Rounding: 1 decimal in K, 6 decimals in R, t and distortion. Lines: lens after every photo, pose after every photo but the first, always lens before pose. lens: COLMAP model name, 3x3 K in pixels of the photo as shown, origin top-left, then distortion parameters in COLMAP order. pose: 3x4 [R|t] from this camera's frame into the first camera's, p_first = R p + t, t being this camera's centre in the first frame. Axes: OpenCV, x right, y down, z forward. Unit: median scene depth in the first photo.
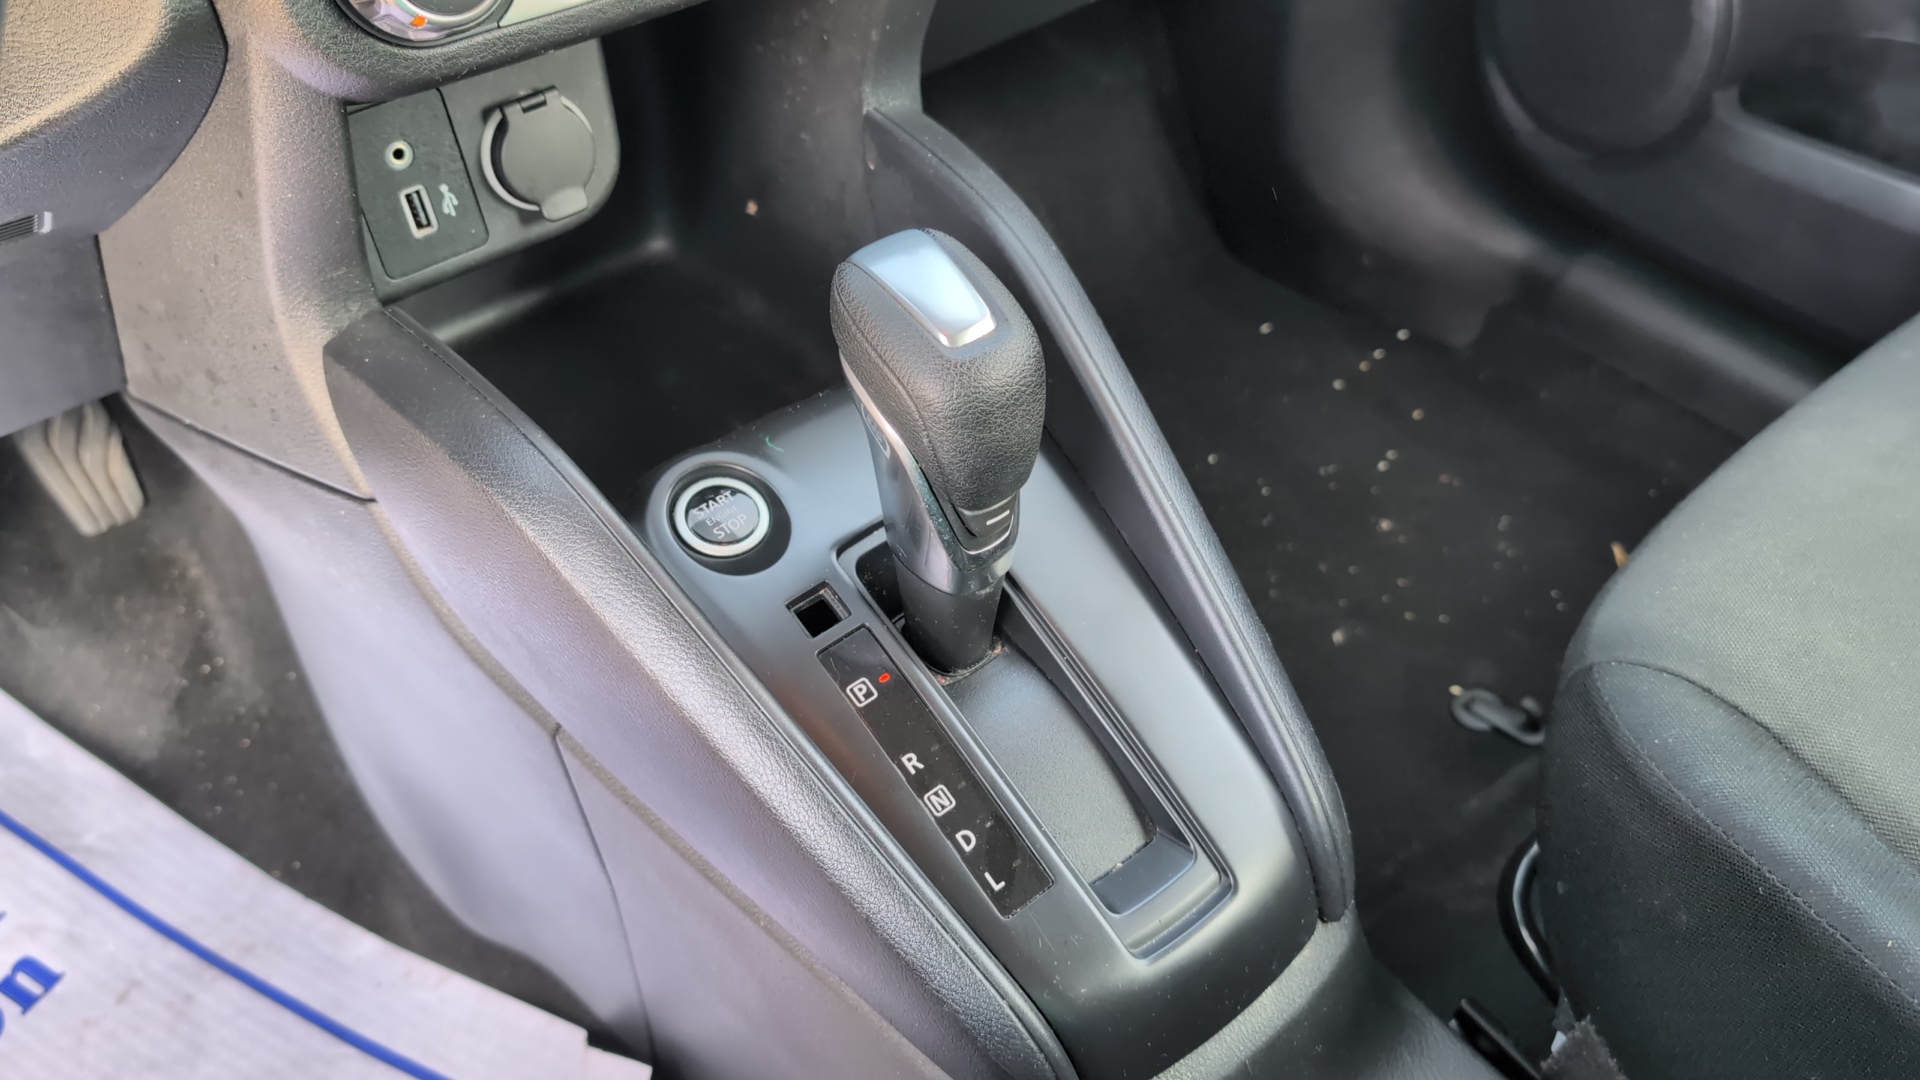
lens RADIAL K [[1654.9, 0, 958.7], [0, 1654.9, 534.9], [0, 0, 1]] dist [0.024782, -0.047077]
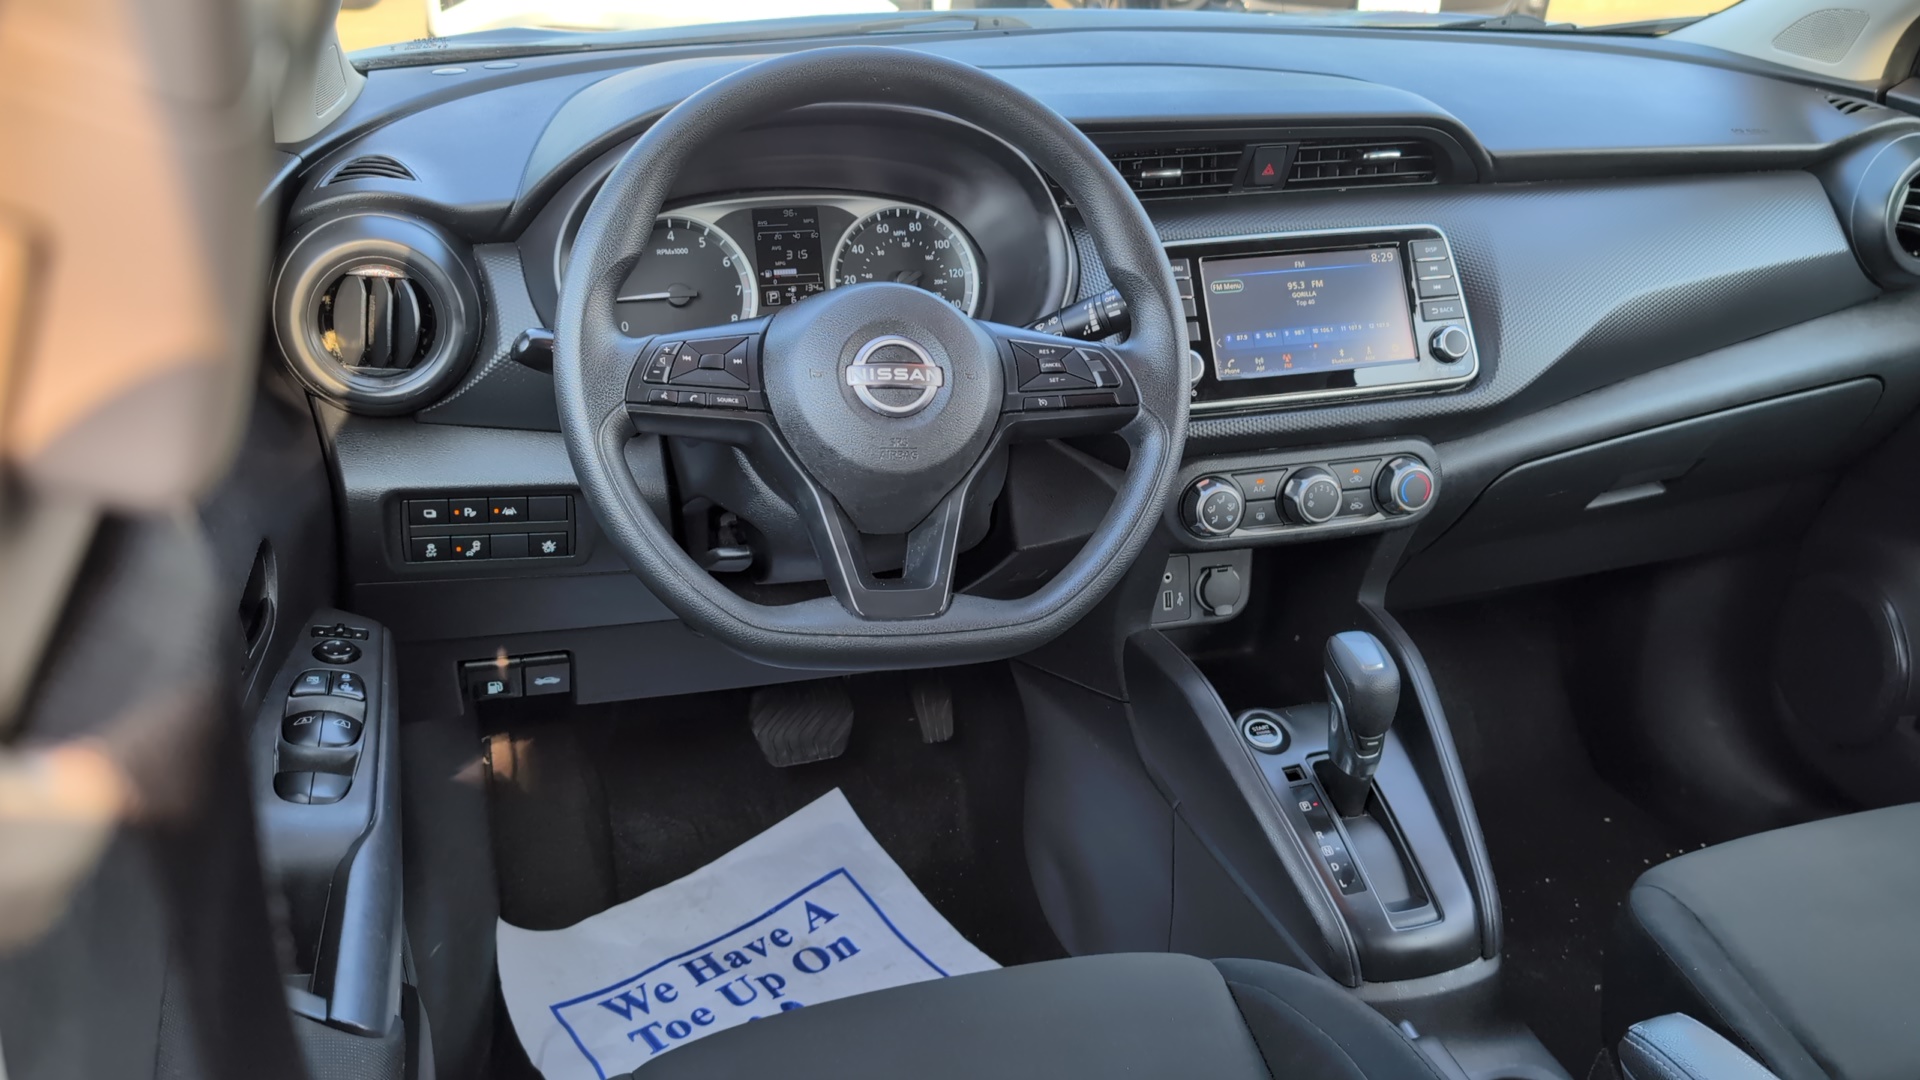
lens RADIAL K [[1654.9, 0, 949.1], [0, 1654.9, 534.2], [0, 0, 1]] dist [0.024782, -0.047077]
pose [[0.928723, 0.175736, -0.326482, 0.178299], [-0.273165, 0.919704, -0.282004, 0.542890], [0.250708, 0.351087, 0.902155, -1.470088]]
